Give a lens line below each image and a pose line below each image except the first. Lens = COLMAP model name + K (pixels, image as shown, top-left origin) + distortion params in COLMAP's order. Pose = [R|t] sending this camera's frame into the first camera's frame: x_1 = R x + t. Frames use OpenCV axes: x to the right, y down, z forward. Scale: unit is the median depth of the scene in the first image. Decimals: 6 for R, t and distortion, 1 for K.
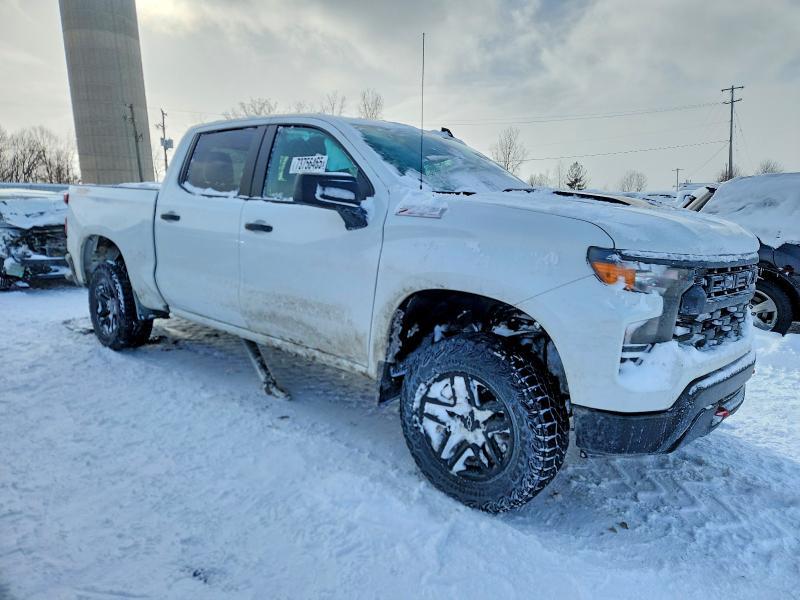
lens RADIAL K [[590.9, 0, 400.0], [0, 590.9, 300.0], [0, 0, 1]] dist [0.051355, -0.079949]
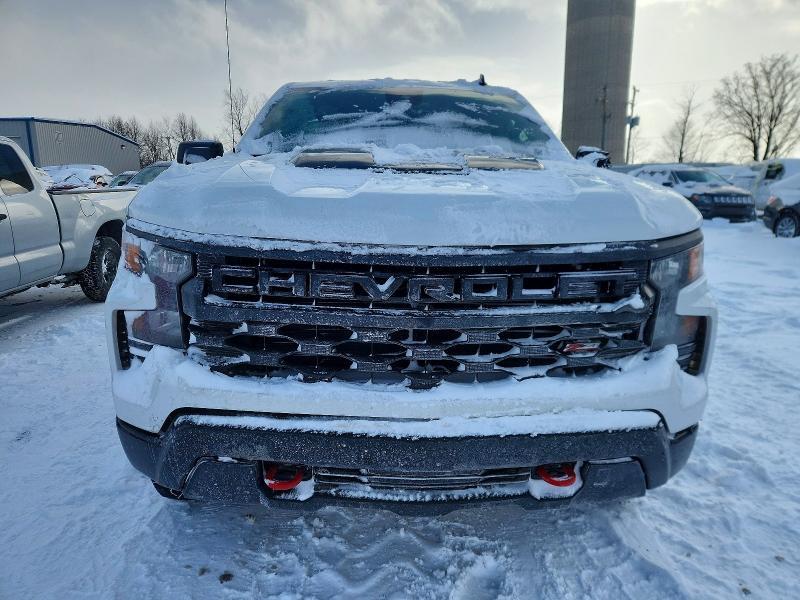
lens RADIAL K [[590.9, 0, 400.0], [0, 590.9, 300.0], [0, 0, 1]] dist [0.051355, -0.079949]
pose [[0.598987, 0.134013, -0.789465, 0.188268], [-0.112217, 0.990215, 0.082949, -0.012601], [0.792857, 0.038906, 0.608165, 0.122287]]
